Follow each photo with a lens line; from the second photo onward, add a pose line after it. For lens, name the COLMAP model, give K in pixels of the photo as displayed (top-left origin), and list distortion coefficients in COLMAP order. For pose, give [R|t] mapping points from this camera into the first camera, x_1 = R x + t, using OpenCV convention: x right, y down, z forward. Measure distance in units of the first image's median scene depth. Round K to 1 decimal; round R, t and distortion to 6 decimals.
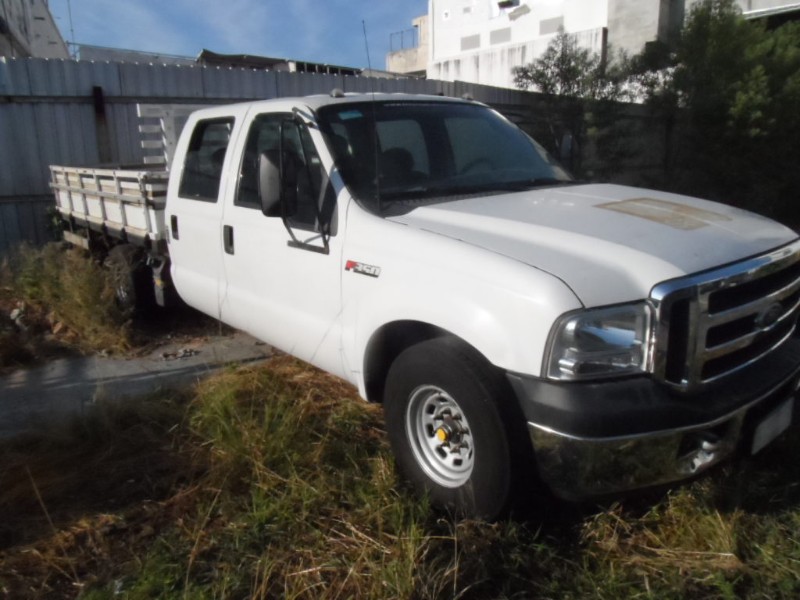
lens RADIAL K [[635.8, 0, 396.8], [0, 635.8, 298.4], [0, 0, 1]] dist [-0.008961, 0.010888]
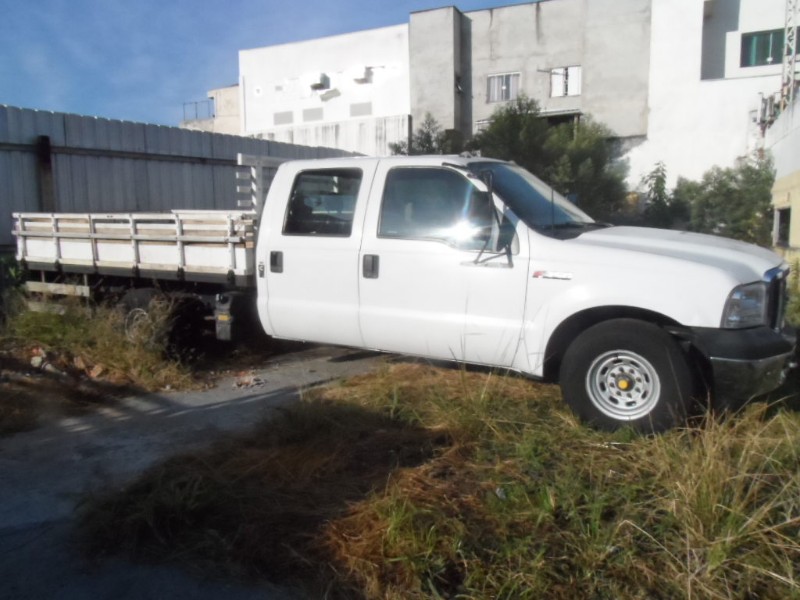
lens RADIAL K [[635.8, 0, 399.3], [0, 635.8, 302.1], [0, 0, 1]] dist [-0.008961, 0.010888]
pose [[0.933400, -0.025452, 0.357934, -0.431876], [0.062789, 0.993677, -0.093078, 0.060193], [-0.353301, 0.109354, 0.929096, -0.091491]]
